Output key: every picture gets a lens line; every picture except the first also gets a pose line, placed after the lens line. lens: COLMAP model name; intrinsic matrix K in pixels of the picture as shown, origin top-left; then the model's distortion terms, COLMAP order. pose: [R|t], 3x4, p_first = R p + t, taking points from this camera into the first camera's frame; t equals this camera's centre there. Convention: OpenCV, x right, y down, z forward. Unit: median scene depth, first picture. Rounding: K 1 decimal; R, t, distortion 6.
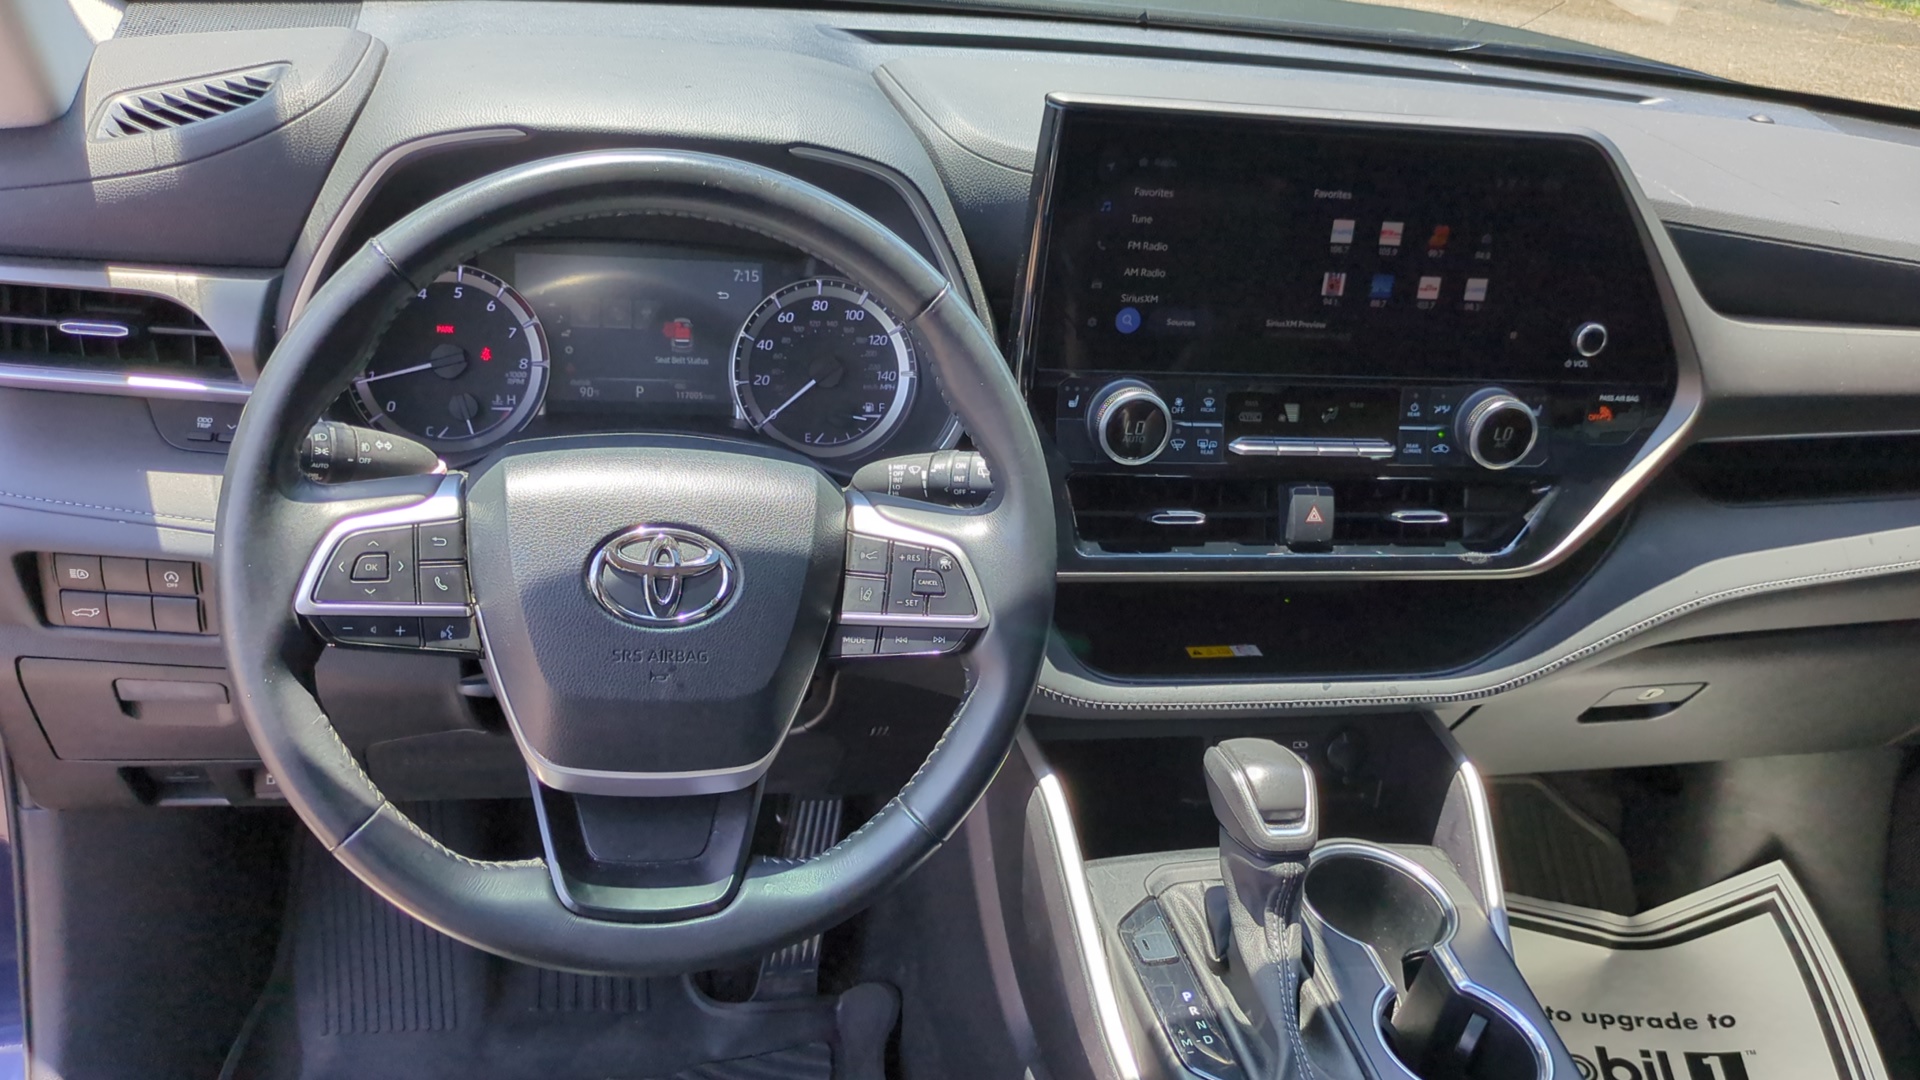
lens RADIAL K [[1637.1, 0, 960.0], [0, 1637.1, 540.0], [0, 0, 1]] dist [0.037127, -0.084260]
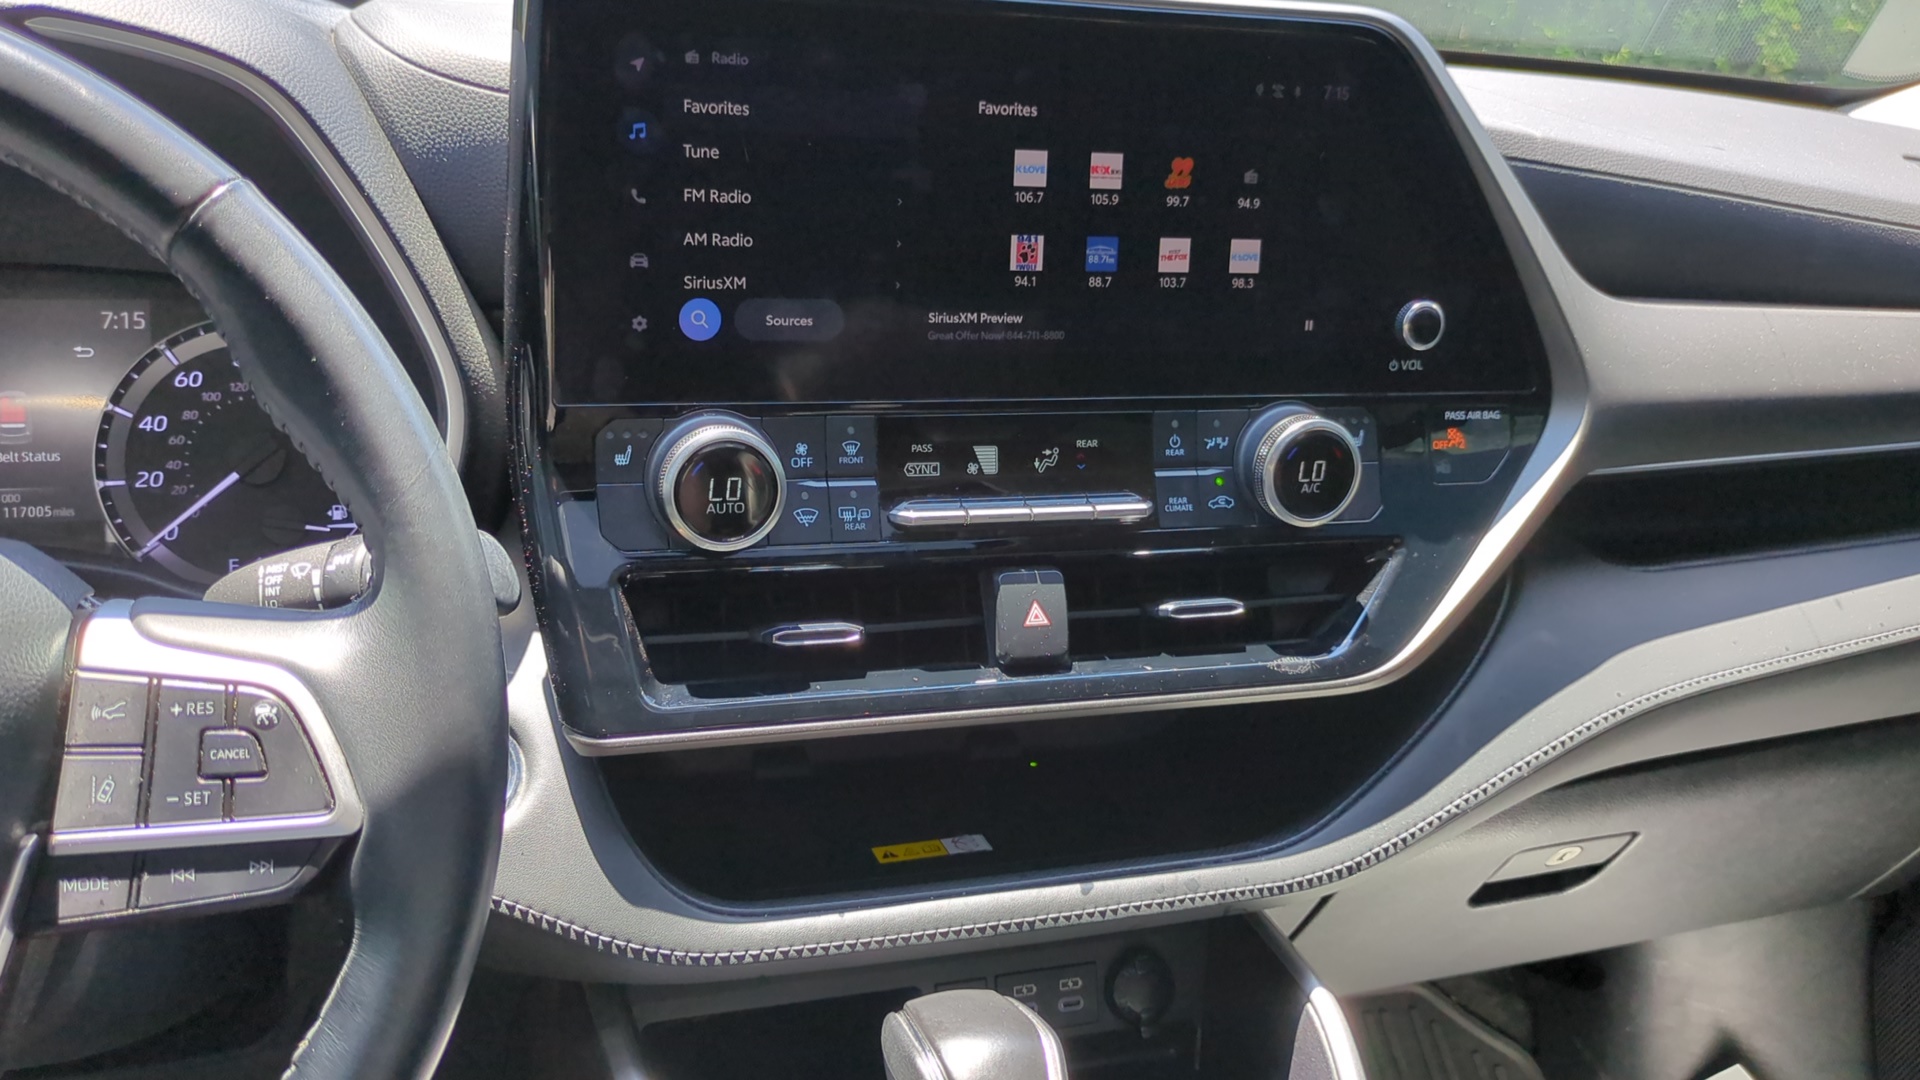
lens RADIAL K [[1637.1, 0, 960.0], [0, 1637.1, 540.0], [0, 0, 1]] dist [0.037127, -0.084260]
pose [[0.992175, -0.076807, 0.098431, 0.125312], [0.089658, 0.986971, -0.133604, 0.037484], [-0.086887, 0.141384, 0.986135, 0.371331]]
